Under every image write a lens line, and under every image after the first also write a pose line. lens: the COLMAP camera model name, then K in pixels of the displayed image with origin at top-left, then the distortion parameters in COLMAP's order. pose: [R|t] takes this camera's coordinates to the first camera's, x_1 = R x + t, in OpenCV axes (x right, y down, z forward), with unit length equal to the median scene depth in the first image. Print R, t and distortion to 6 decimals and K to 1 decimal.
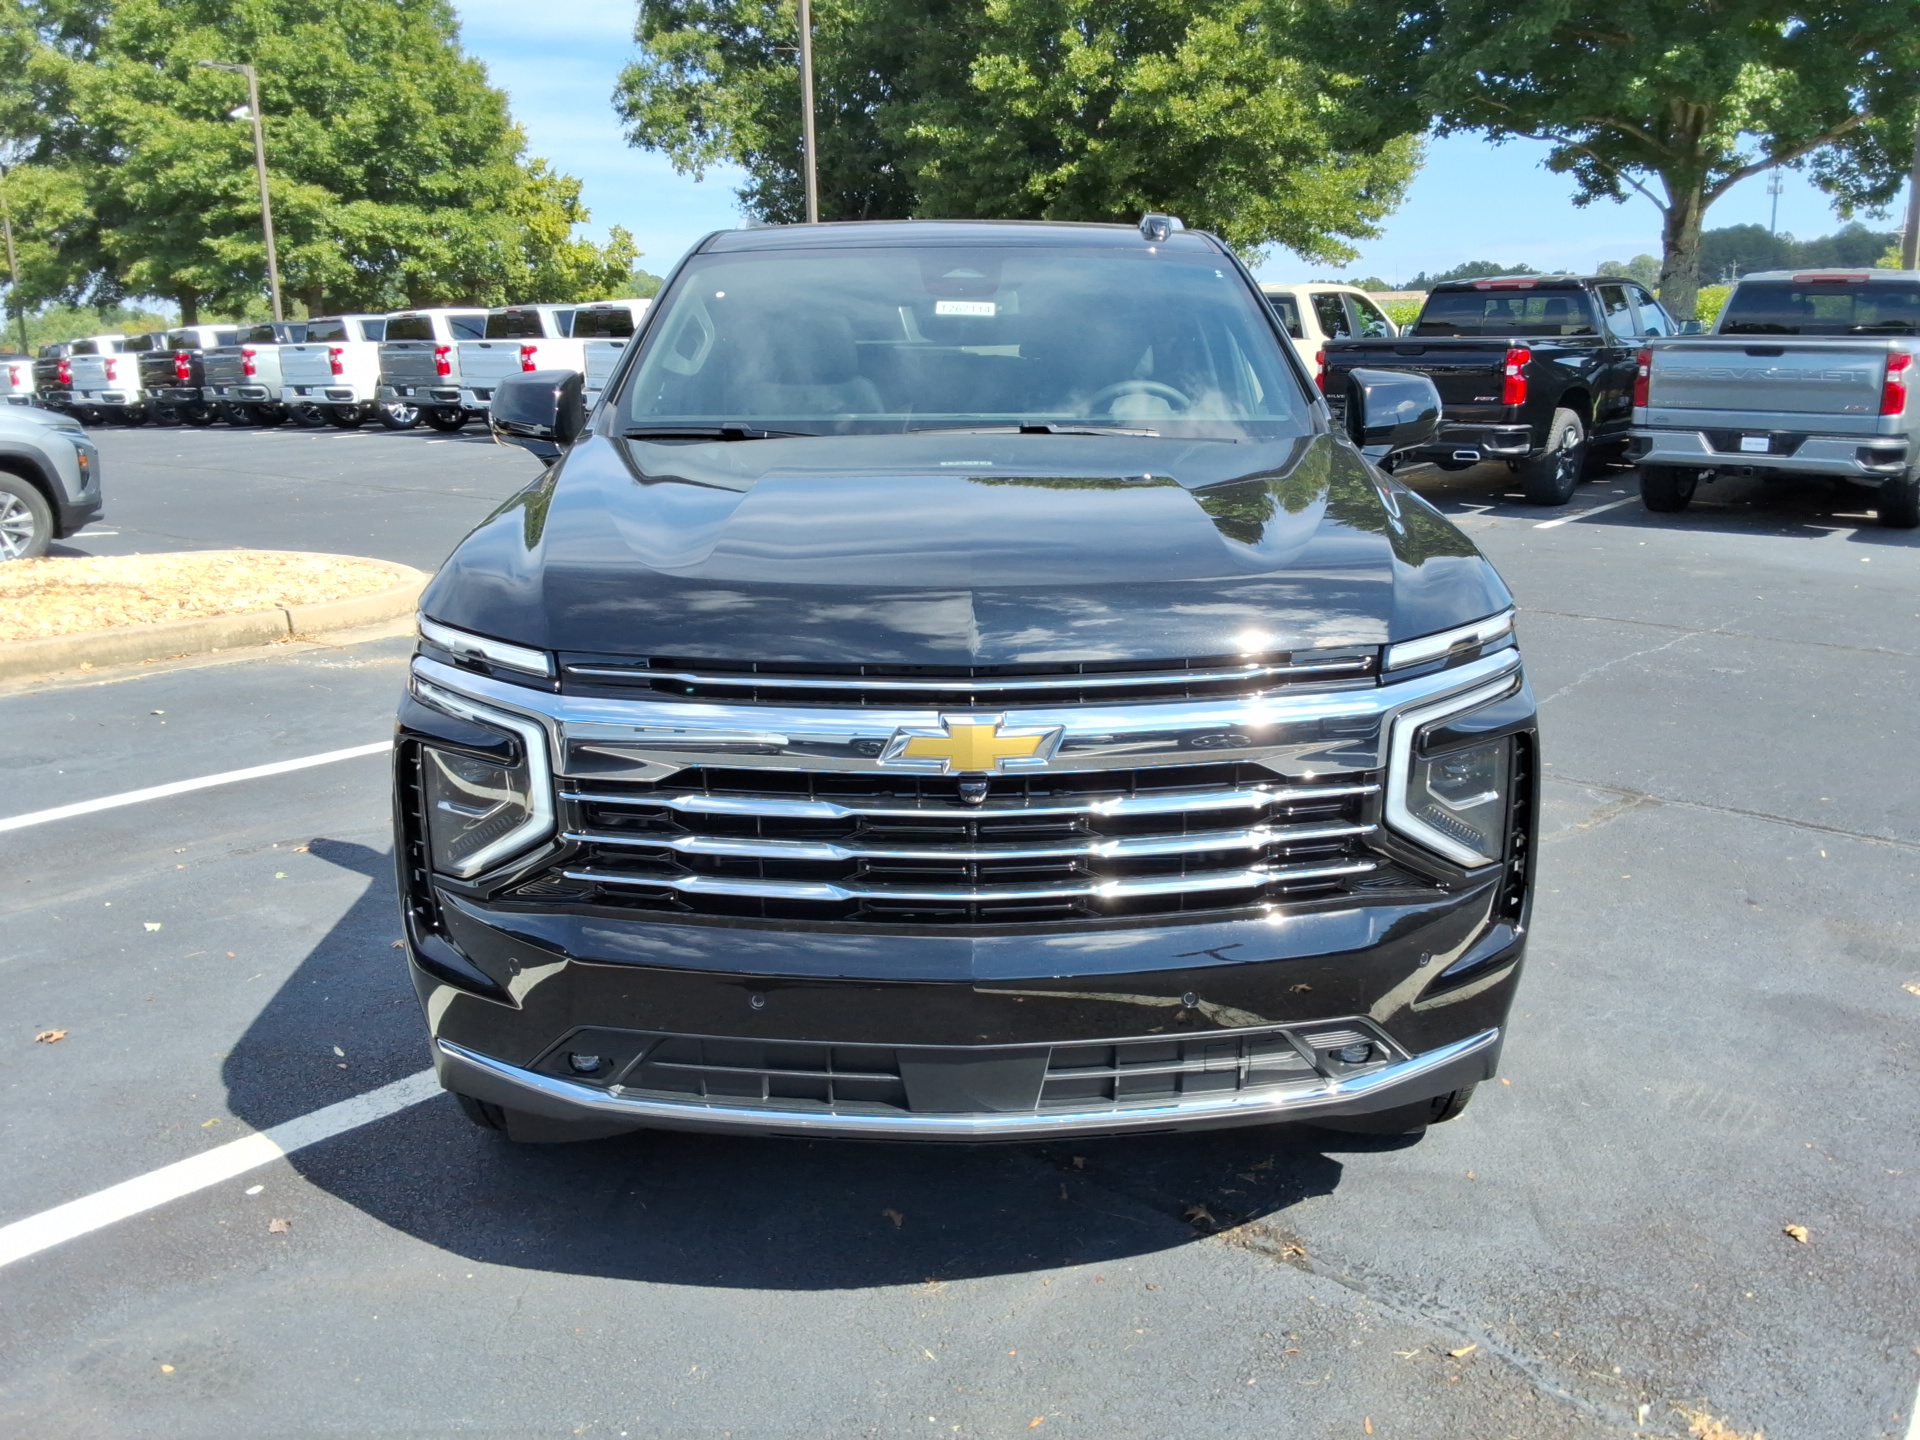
lens RADIAL K [[1574.2, 0, 966.8], [0, 1574.2, 687.5], [0, 0, 1]] dist [0.098874, -0.165355]
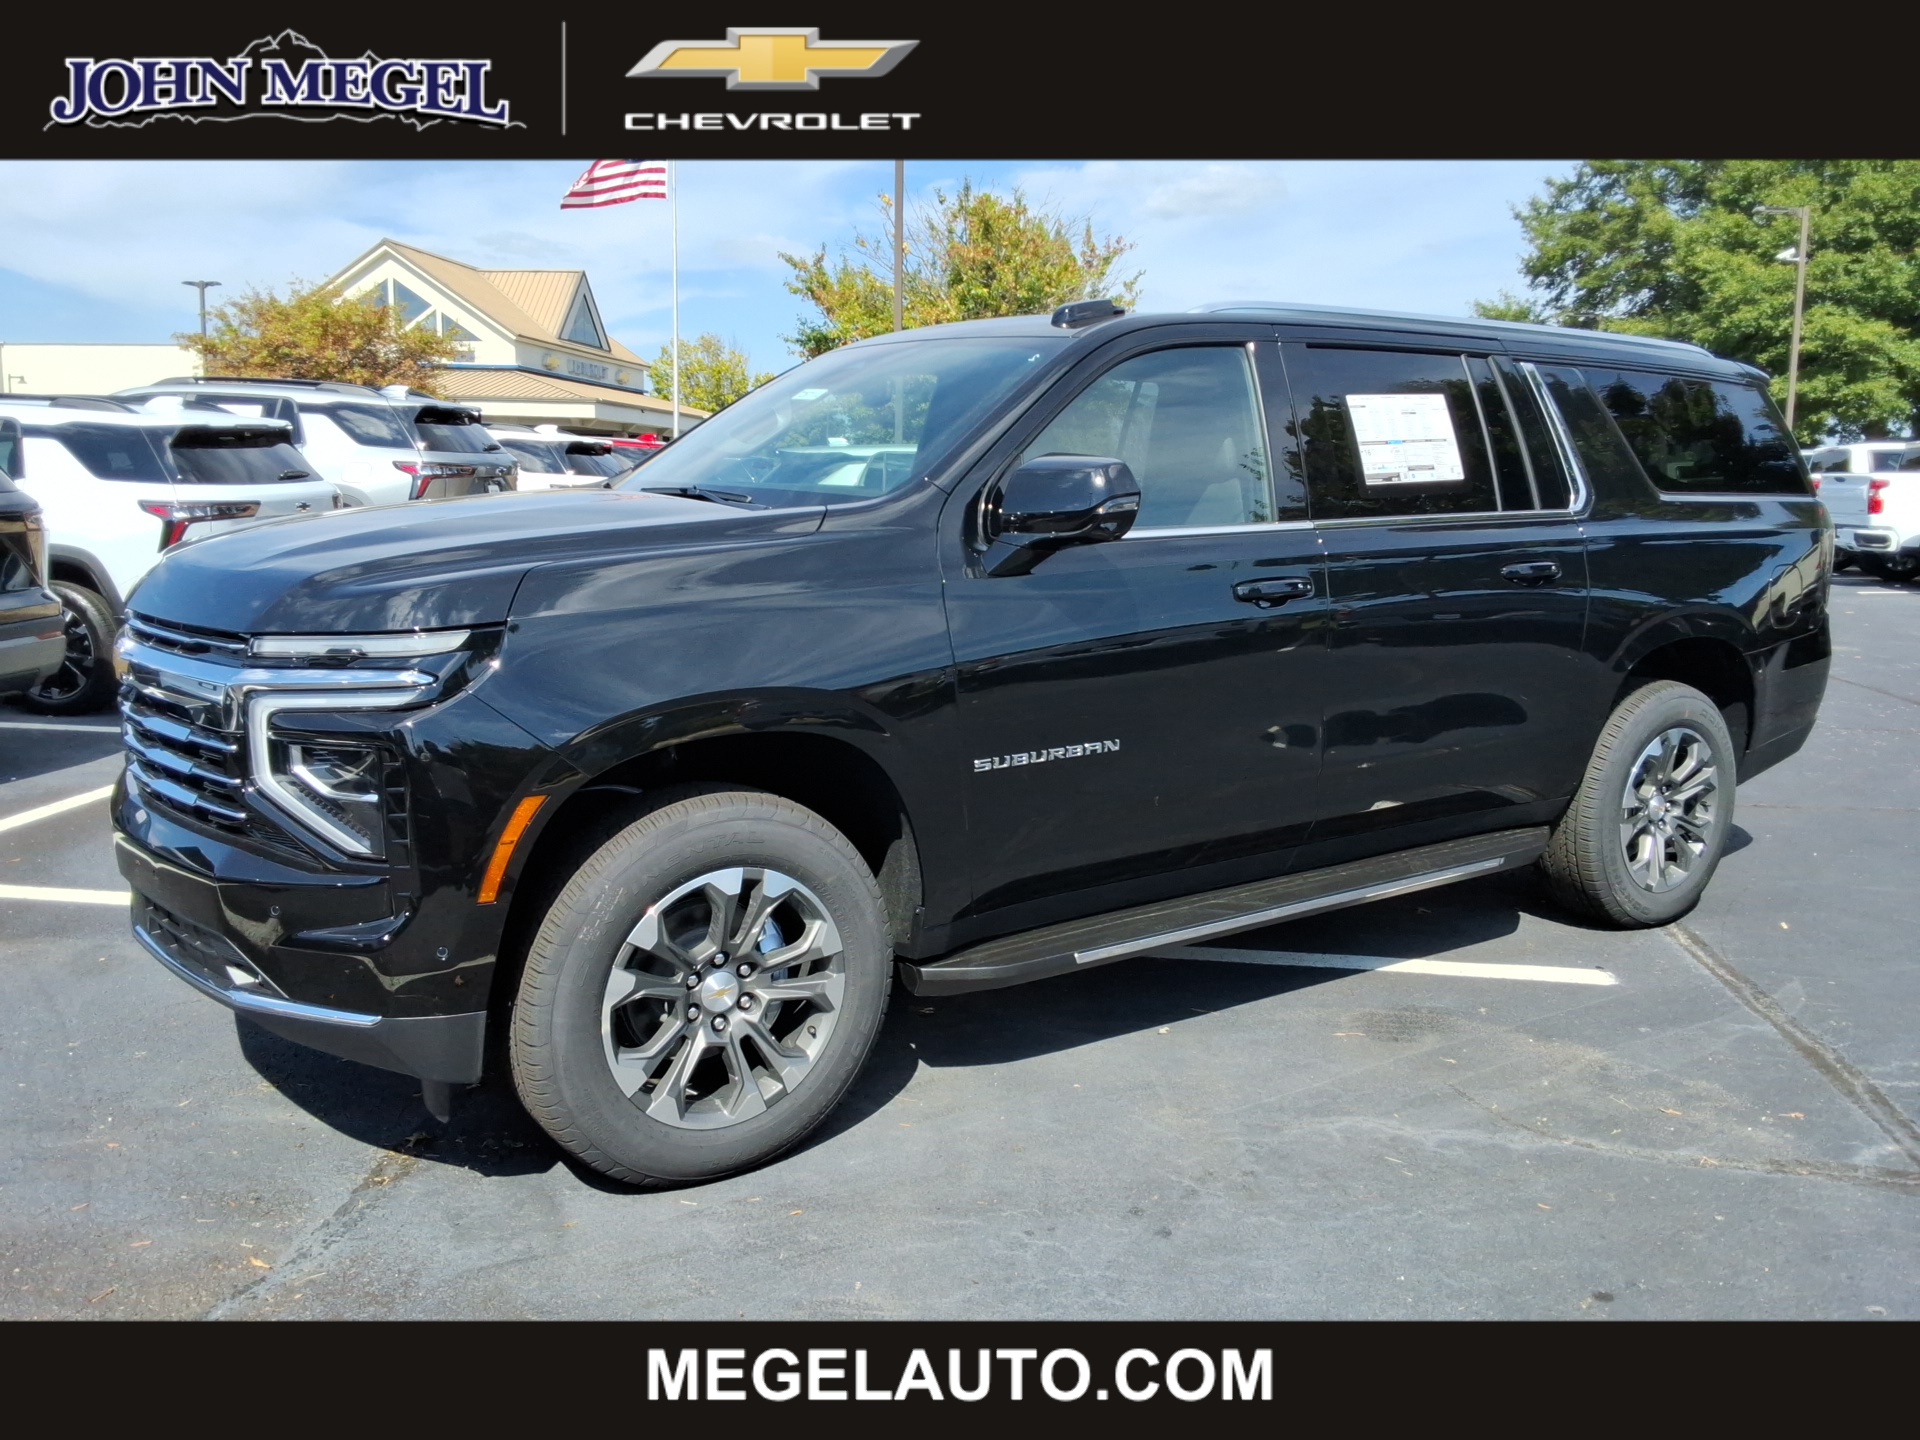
lens RADIAL K [[1562.4, 0, 986.8], [0, 1562.4, 698.6], [0, 0, 1]] dist [0.132356, -0.214096]
pose [[0.552401, 0.135726, -0.822454, 0.138408], [-0.201443, 0.979147, 0.026285, -0.010787], [0.808872, 0.151158, 0.568224, 0.066719]]
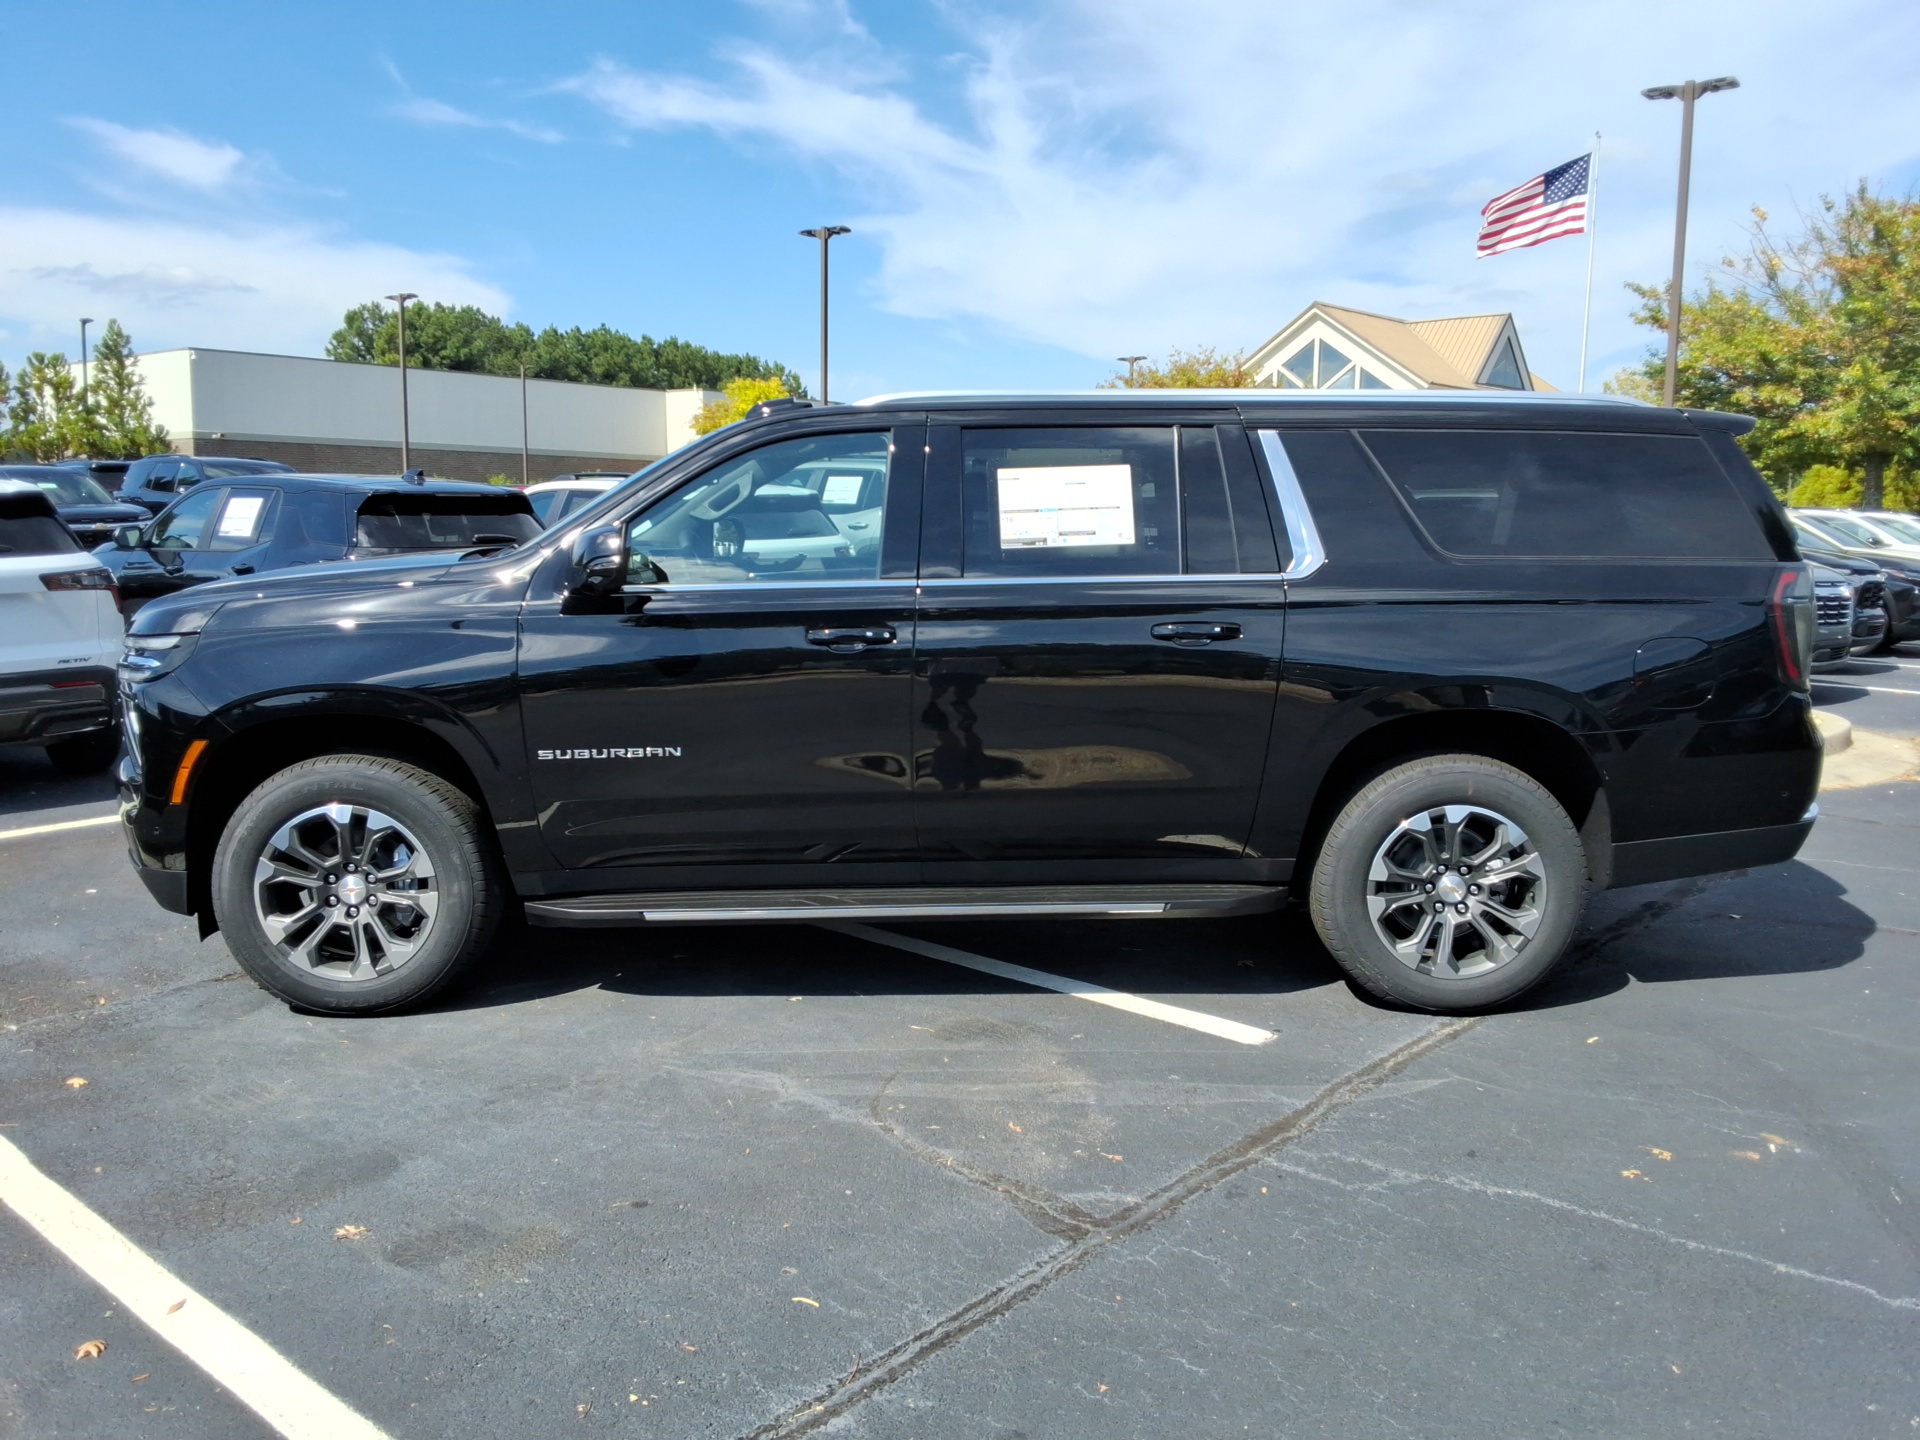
lens RADIAL K [[1562.4, 0, 986.8], [0, 1562.4, 698.6], [0, 0, 1]] dist [0.132356, -0.214096]
pose [[-0.021609, 0.132010, -0.991013, 0.202805], [-0.224249, 0.965347, 0.133481, -0.041568], [0.974292, 0.225118, 0.008743, 0.182648]]
